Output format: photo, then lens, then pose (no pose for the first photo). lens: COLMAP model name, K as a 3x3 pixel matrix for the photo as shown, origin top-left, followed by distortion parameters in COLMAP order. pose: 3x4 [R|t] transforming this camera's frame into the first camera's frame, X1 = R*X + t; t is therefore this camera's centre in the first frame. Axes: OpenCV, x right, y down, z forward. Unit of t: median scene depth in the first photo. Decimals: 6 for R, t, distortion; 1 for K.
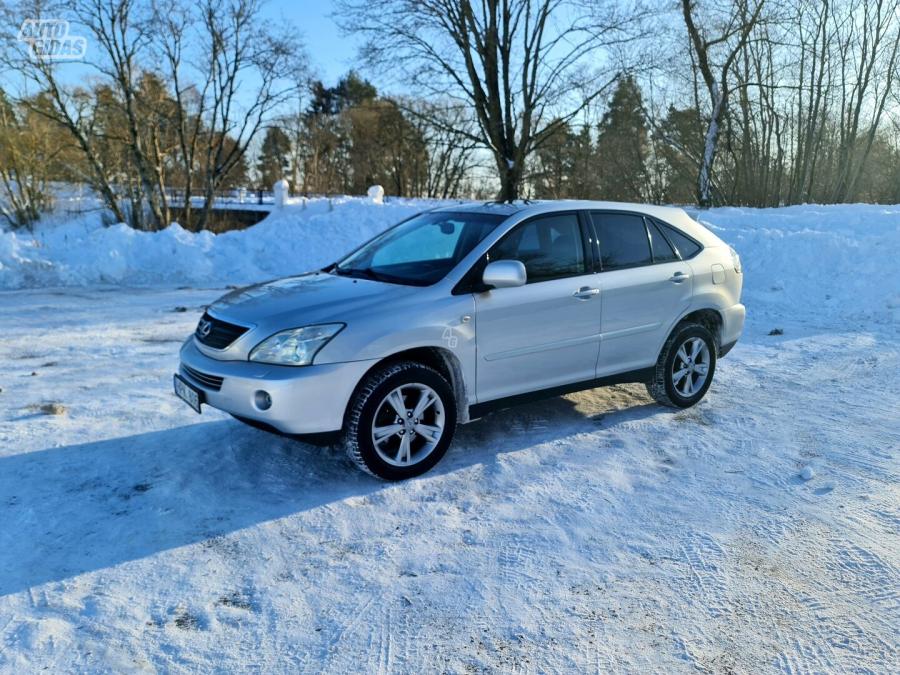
lens RADIAL K [[650.0, 0, 454.1], [0, 650.0, 334.3], [0, 0, 1]] dist [0.090954, -0.090428]
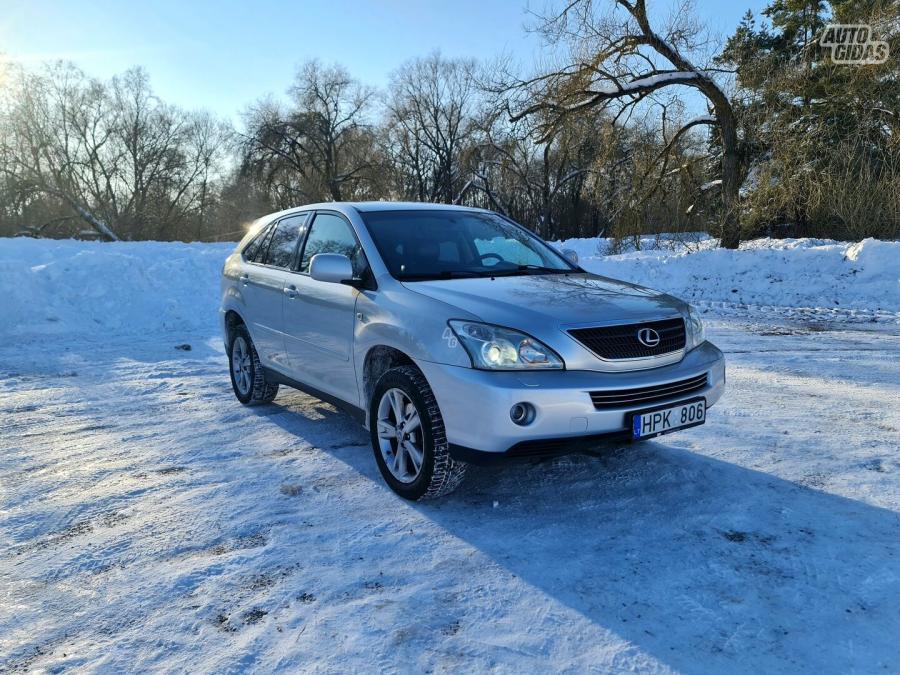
lens RADIAL K [[654.7, 0, 453.9], [0, 654.7, 337.5], [0, 0, 1]] dist [0.085899, -0.060433]
pose [[0.015038, -0.137377, 0.990405, -0.906551], [0.200568, 0.970799, 0.131612, -0.124004], [-0.979564, 0.196665, 0.042152, 0.922964]]
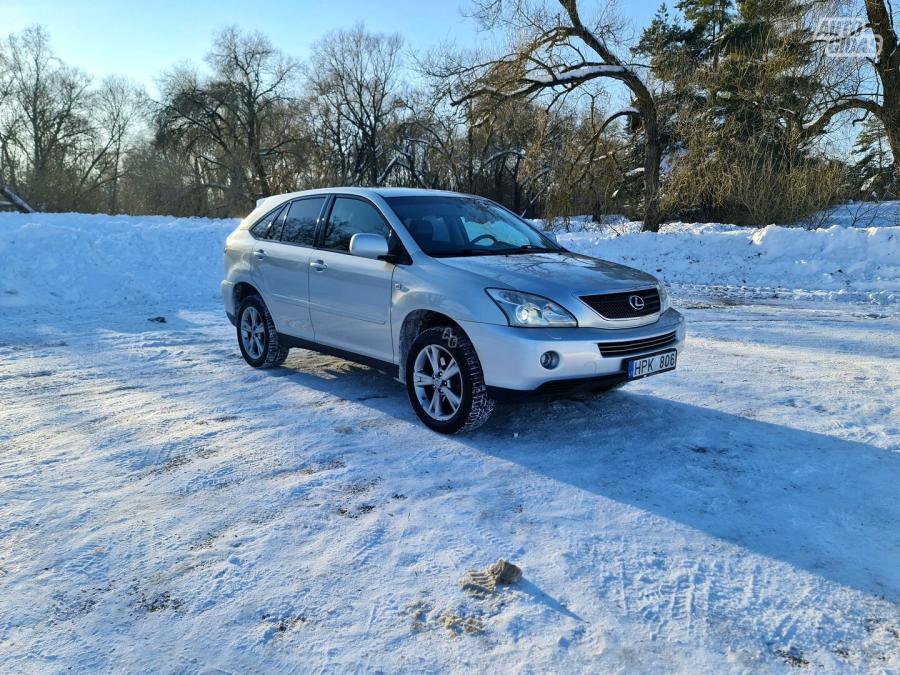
lens RADIAL K [[652.1, 0, 453.3], [0, 652.1, 341.1], [0, 0, 1]] dist [0.089646, -0.076486]
pose [[-0.105760, -0.174755, 0.978915, -1.056791], [0.183383, 0.964124, 0.191927, -0.154837], [-0.977336, 0.199814, -0.069919, 1.052989]]
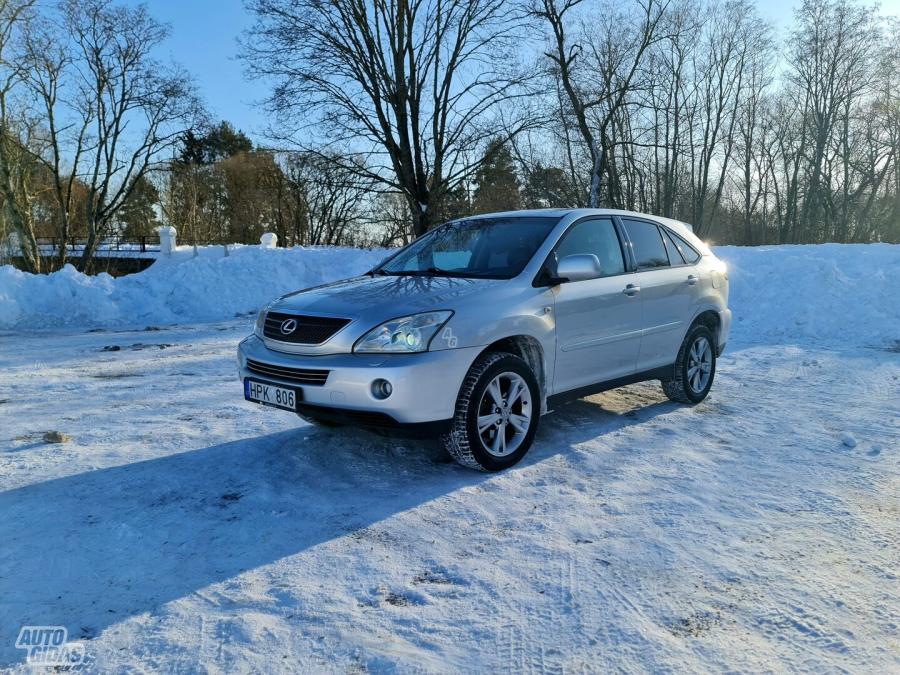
lens RADIAL K [[650.0, 0, 454.1], [0, 650.0, 334.3], [0, 0, 1]] dist [0.090954, -0.090428]
pose [[0.980746, -0.029137, 0.193104, -0.250410], [0.044638, 0.996077, -0.076413, 0.066792], [-0.190120, 0.083562, 0.978198, 0.019164]]
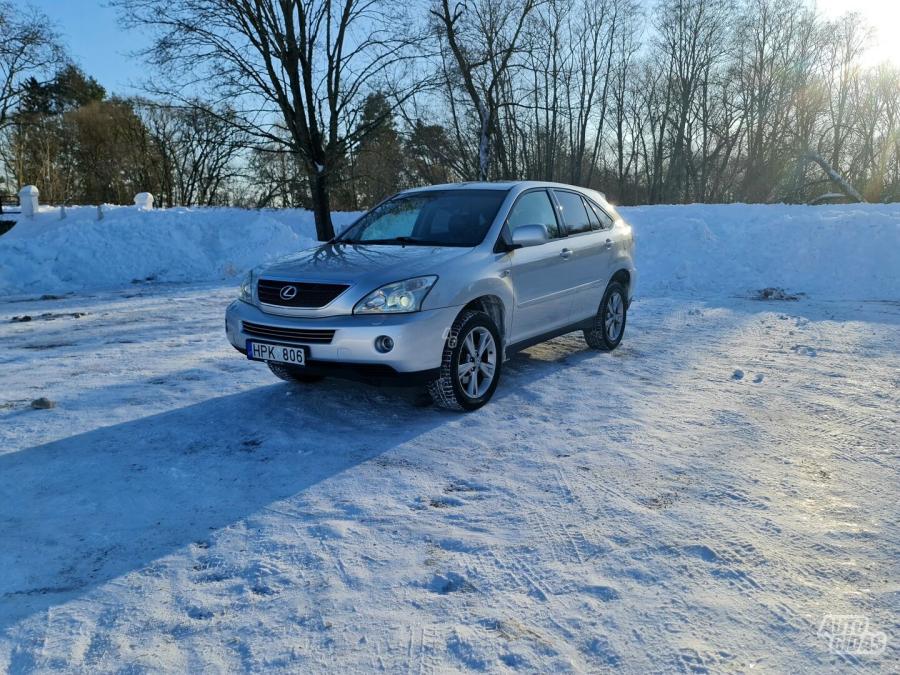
lens RADIAL K [[657.9, 0, 439.0], [0, 657.9, 334.2], [0, 0, 1]] dist [0.069325, -0.059372]
pose [[0.936444, -0.074993, 0.342707, -0.401181], [0.082092, 0.996605, -0.006231, 0.066703], [-0.341077, 0.033968, 0.939422, -0.070937]]
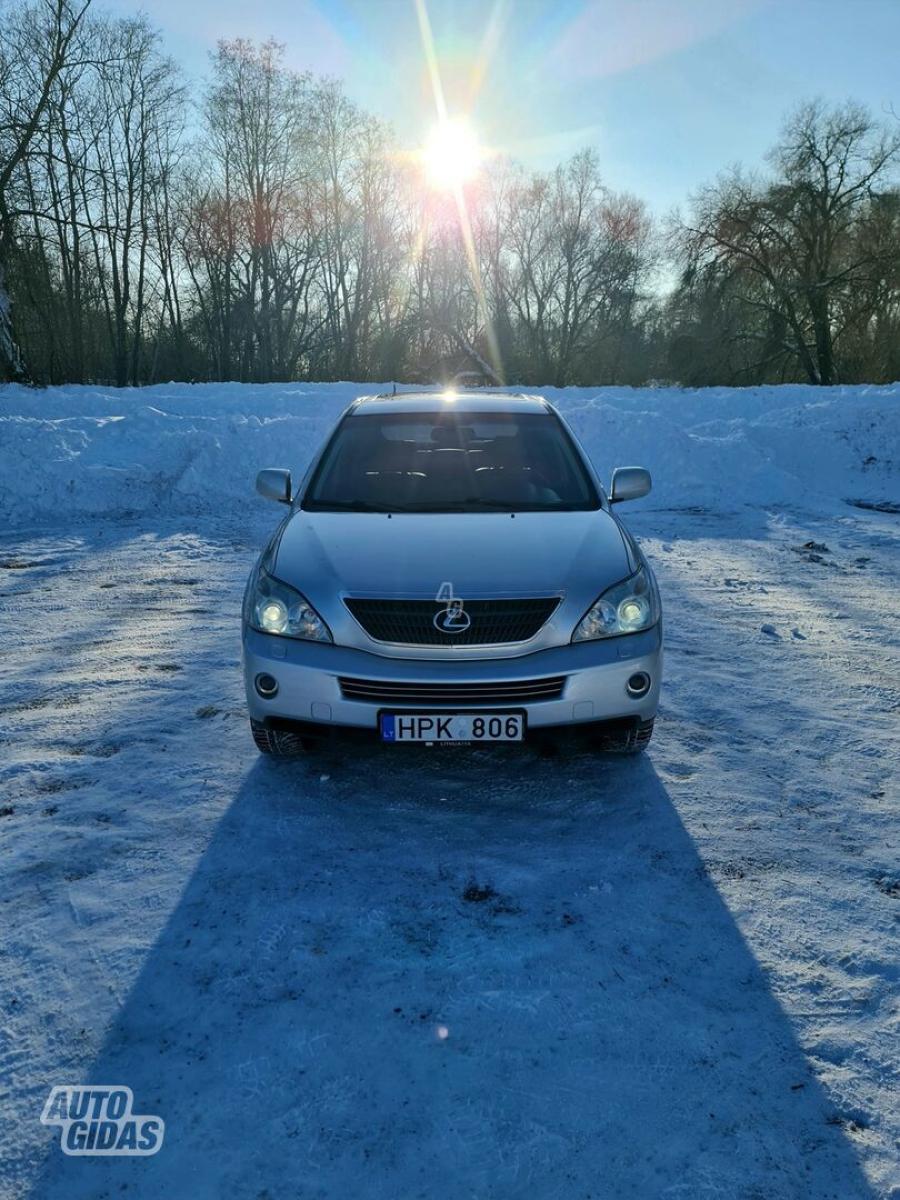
lens RADIAL K [[866.7, 0, 446.6], [0, 866.7, 605.2], [0, 0, 1]] dist [0.090954, -0.090428]
pose [[0.578913, -0.204242, 0.789396, -0.789420], [0.156276, 0.977966, 0.138424, -0.105164], [-0.800274, 0.043229, 0.598075, 0.394799]]
